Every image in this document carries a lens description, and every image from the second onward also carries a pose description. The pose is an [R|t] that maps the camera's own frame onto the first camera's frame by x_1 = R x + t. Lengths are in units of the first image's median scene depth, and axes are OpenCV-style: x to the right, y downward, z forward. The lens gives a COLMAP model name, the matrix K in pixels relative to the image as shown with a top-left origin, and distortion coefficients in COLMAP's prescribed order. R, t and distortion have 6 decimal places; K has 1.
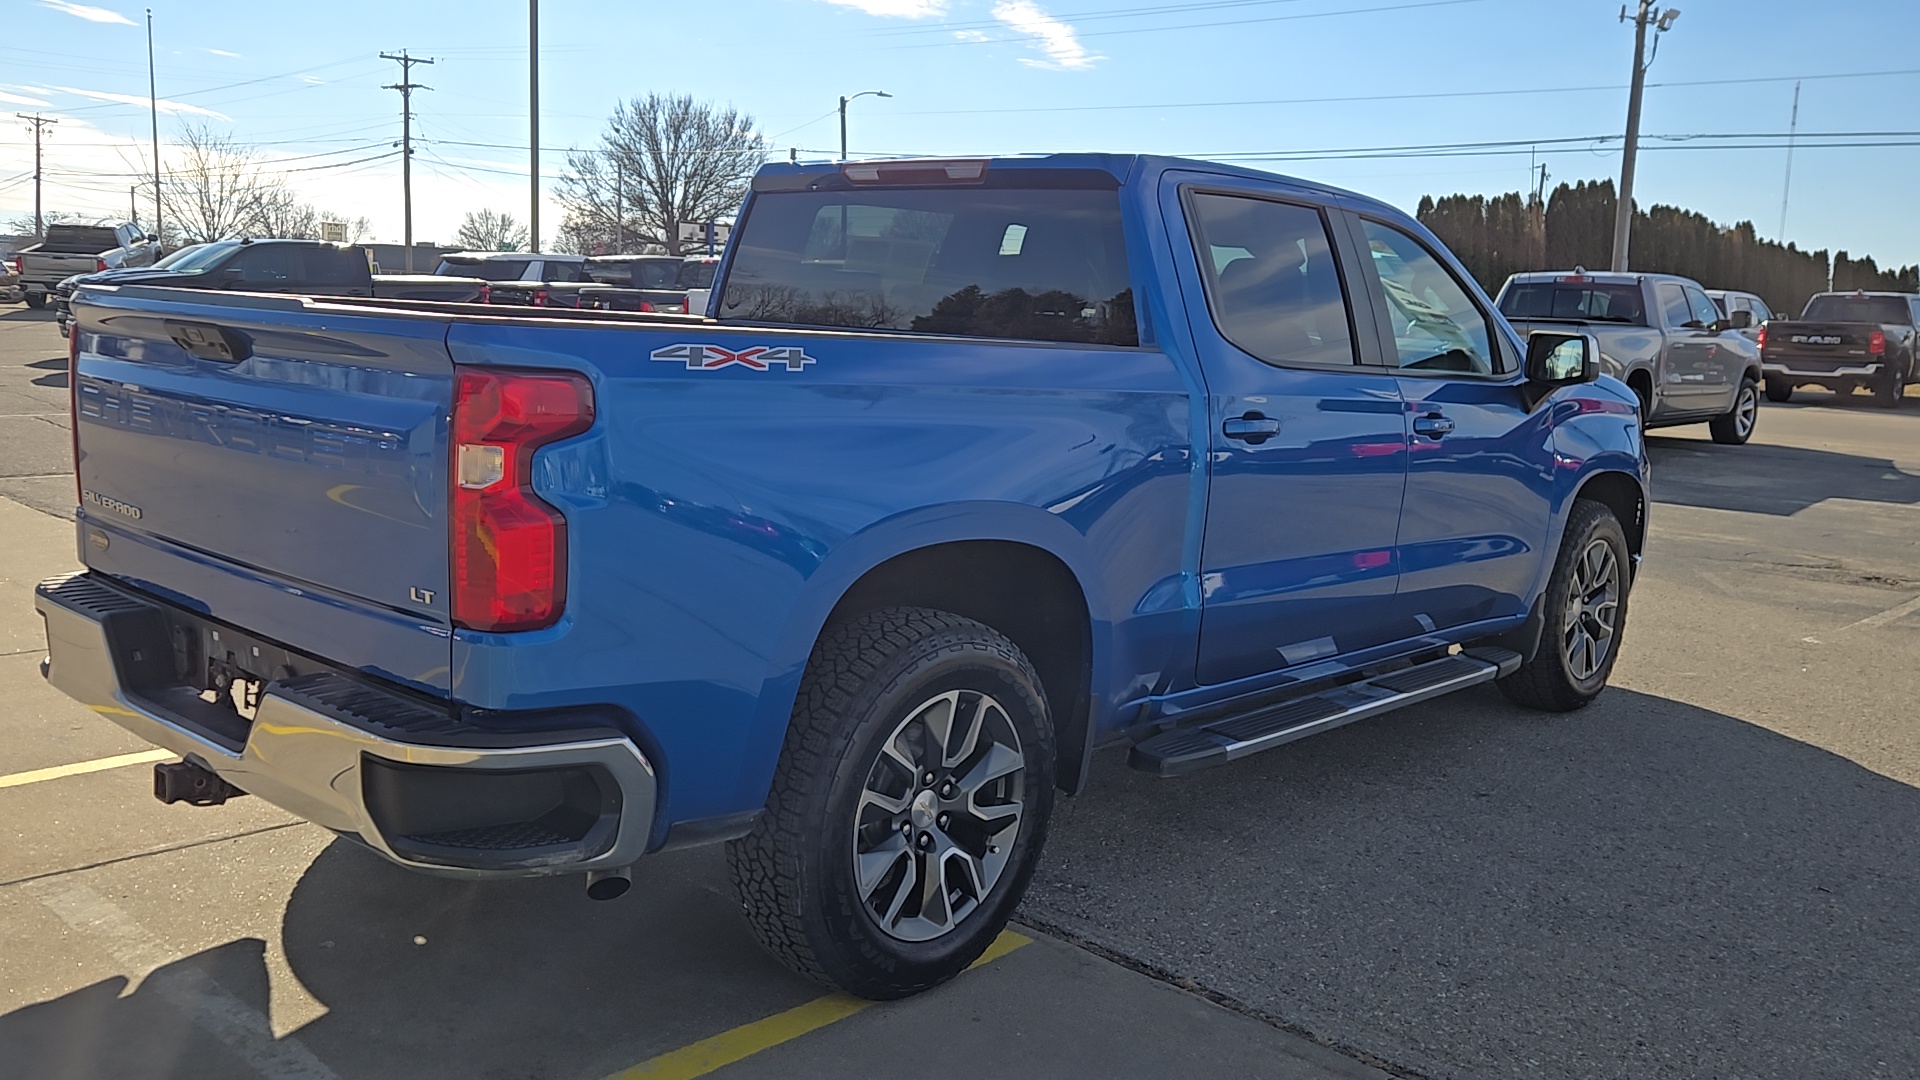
lens RADIAL K [[1590.7, 0, 957.0], [0, 1590.7, 542.5], [0, 0, 1]] dist [0.026081, -0.022176]
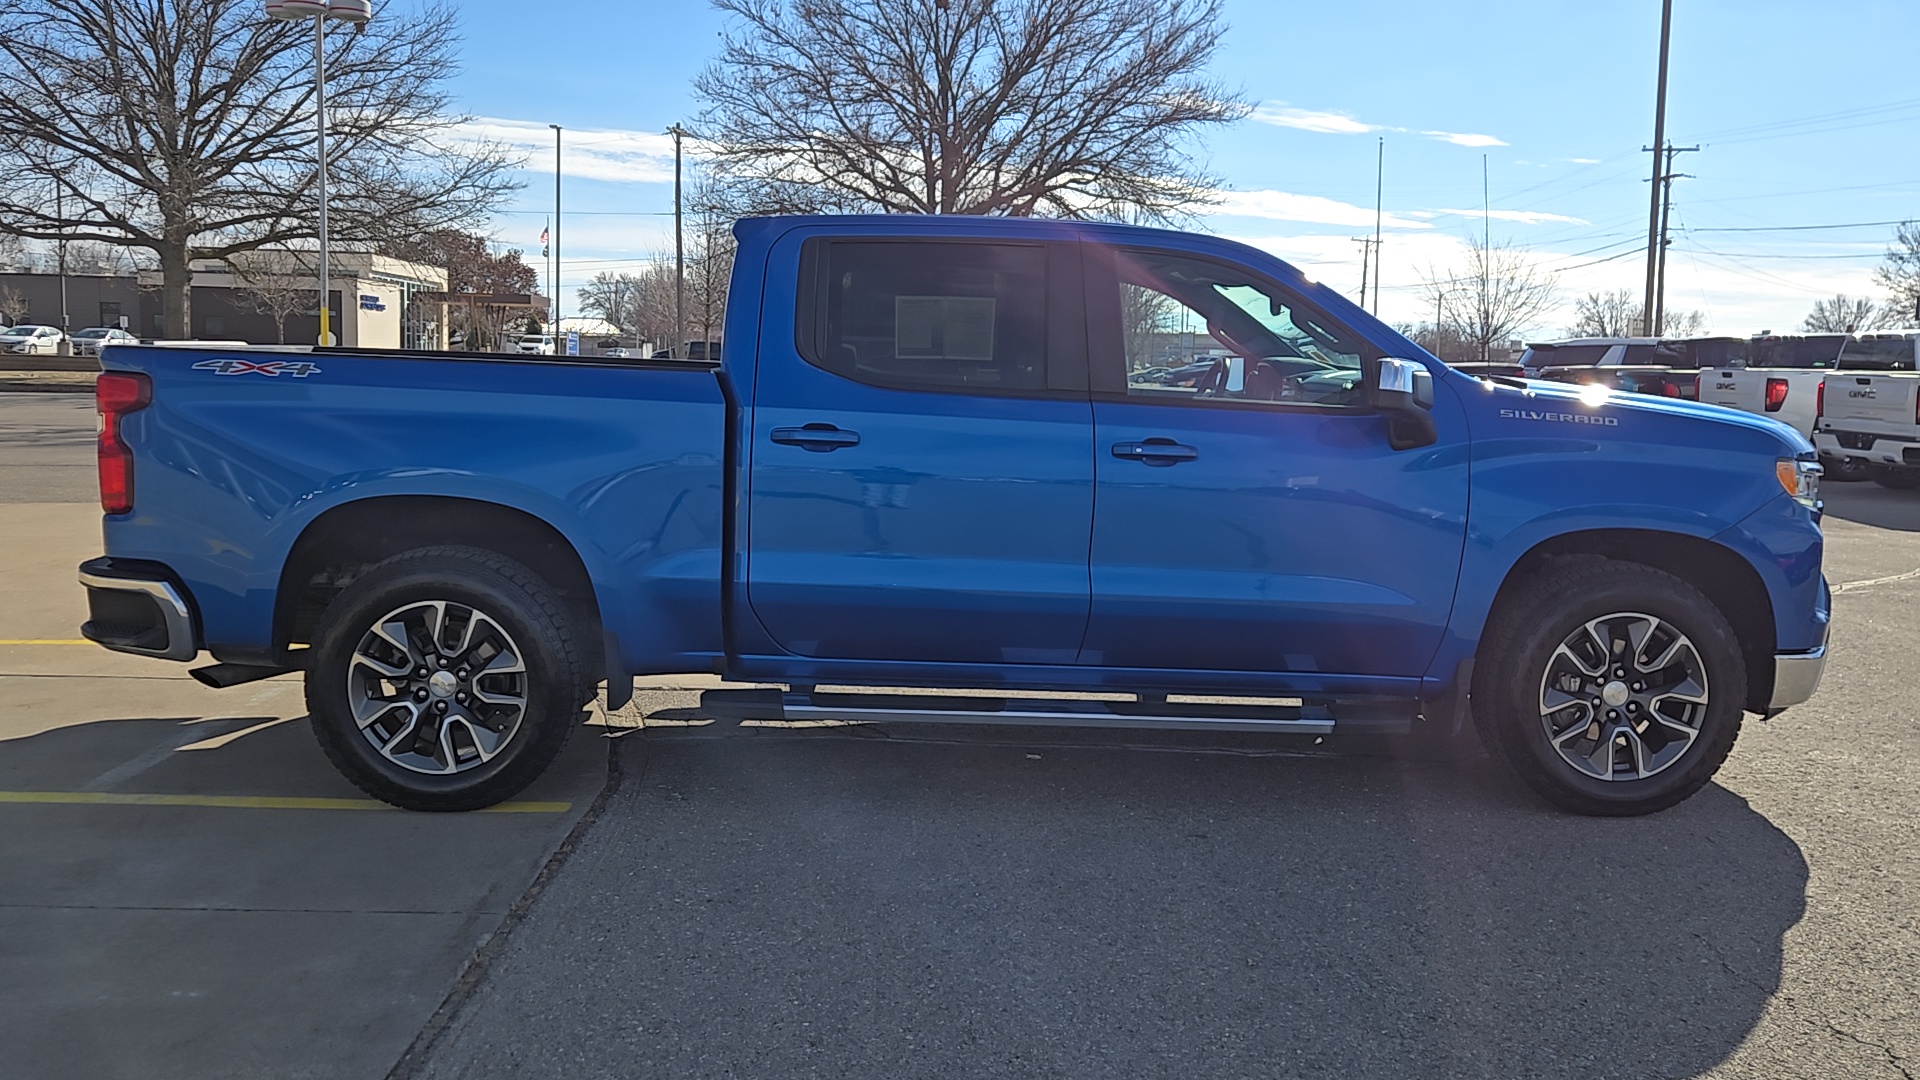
lens RADIAL K [[1590.7, 0, 957.0], [0, 1590.7, 547.7], [0, 0, 1]] dist [0.026081, -0.022176]
pose [[0.702027, 0.057463, -0.709828, 0.064488], [-0.097934, 0.995059, -0.016304, 0.001071], [0.705384, 0.080962, 0.704186, 0.014677]]
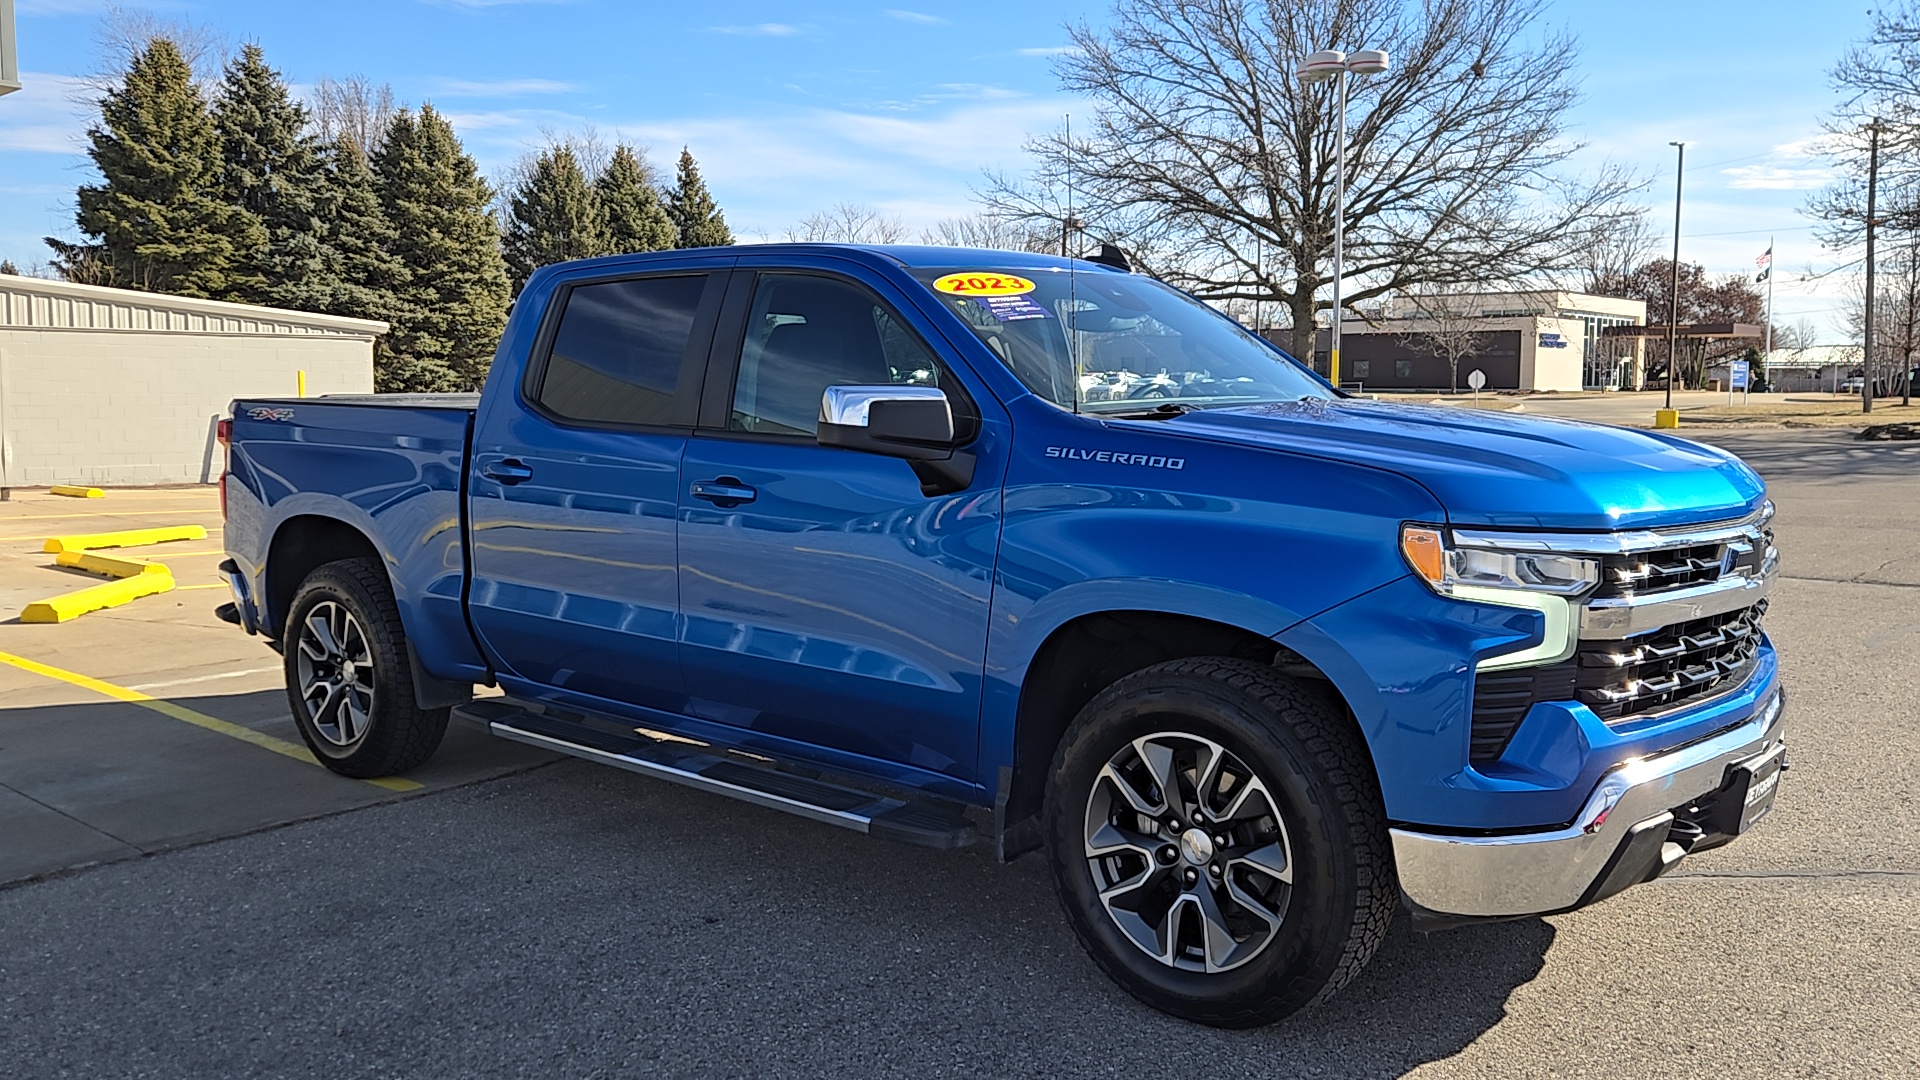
lens RADIAL K [[1590.7, 0, 957.9], [0, 1590.7, 539.5], [0, 0, 1]] dist [0.026081, -0.022176]
pose [[0.027565, 0.053608, -0.998182, 0.084988], [-0.141221, 0.988755, 0.049202, -0.007705], [0.989594, 0.139608, 0.034826, 0.077051]]
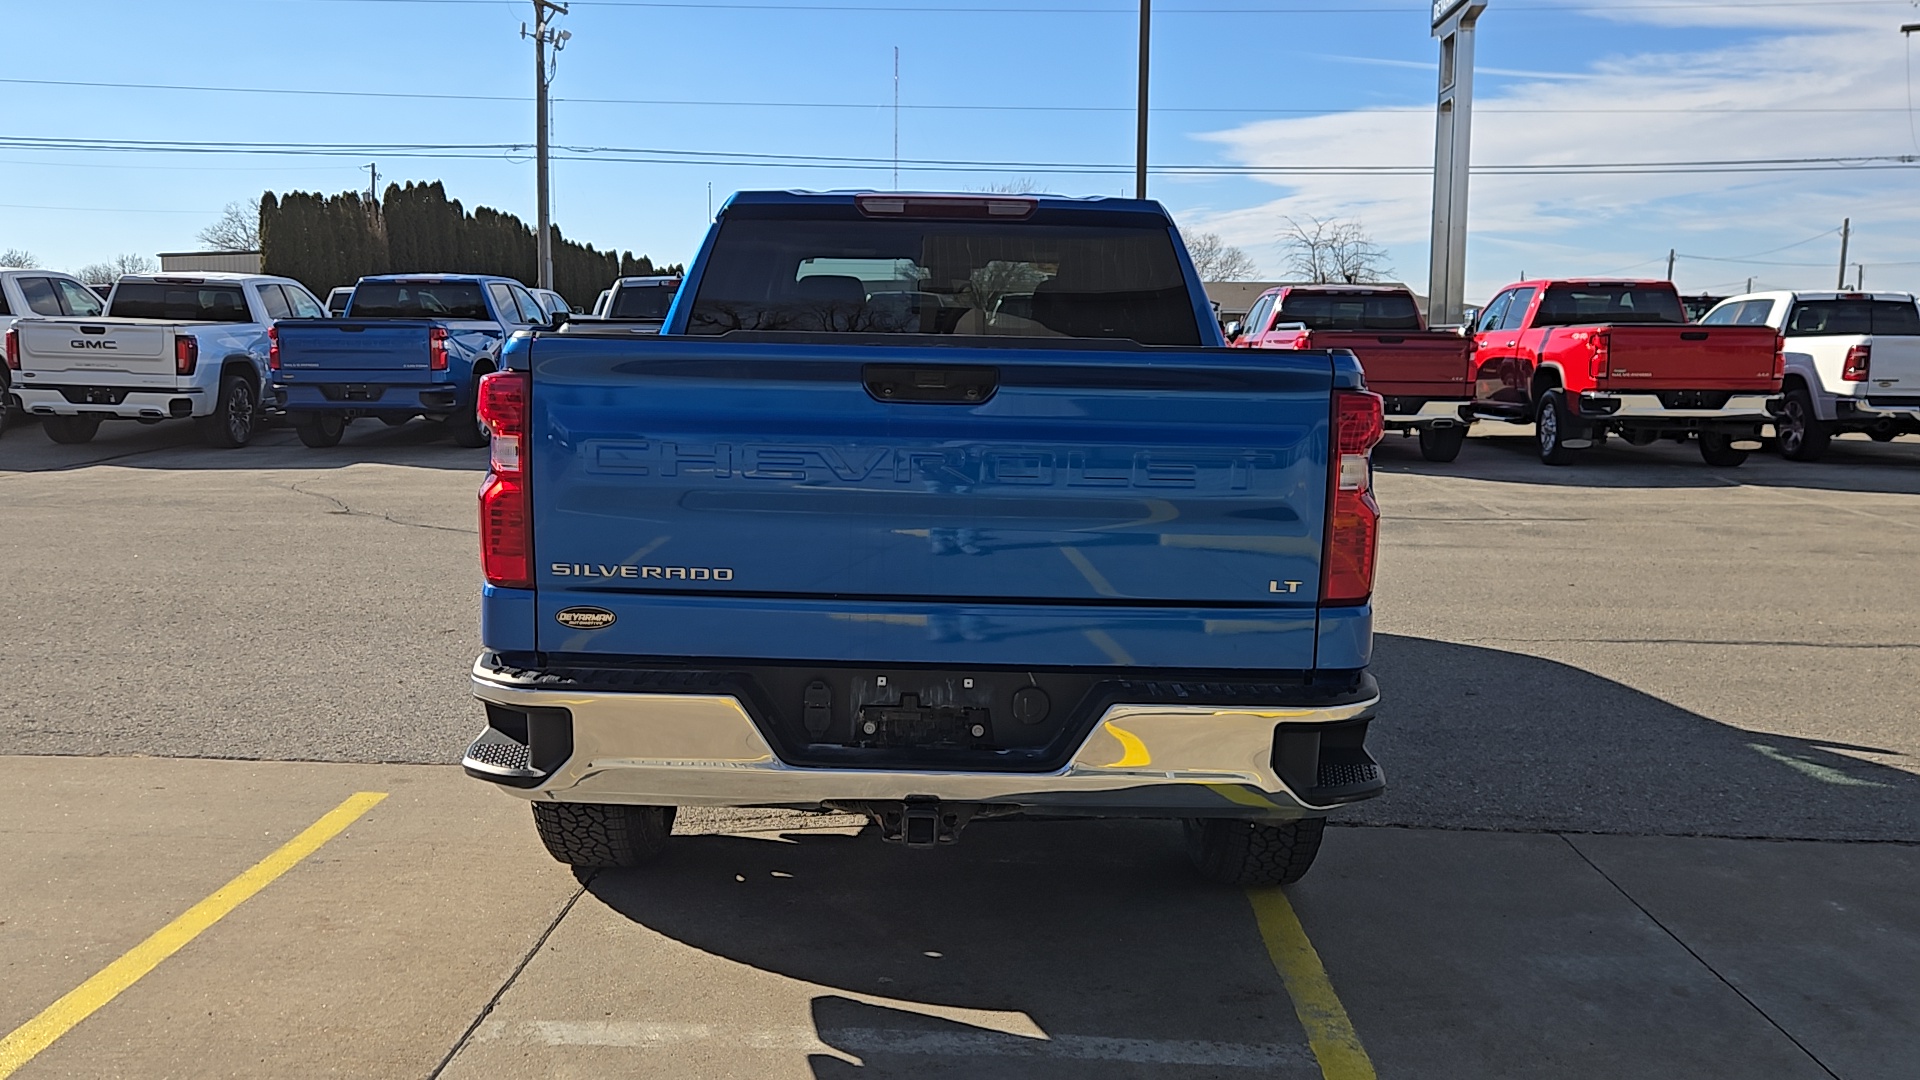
lens RADIAL K [[1590.7, 0, 951.3], [0, 1590.7, 539.3], [0, 0, 1]] dist [0.026081, -0.022176]
pose [[0.753010, -0.114054, 0.648049, -0.042653], [0.114239, 0.992567, 0.041947, -0.002626], [-0.648017, 0.042446, 0.760442, 0.008731]]
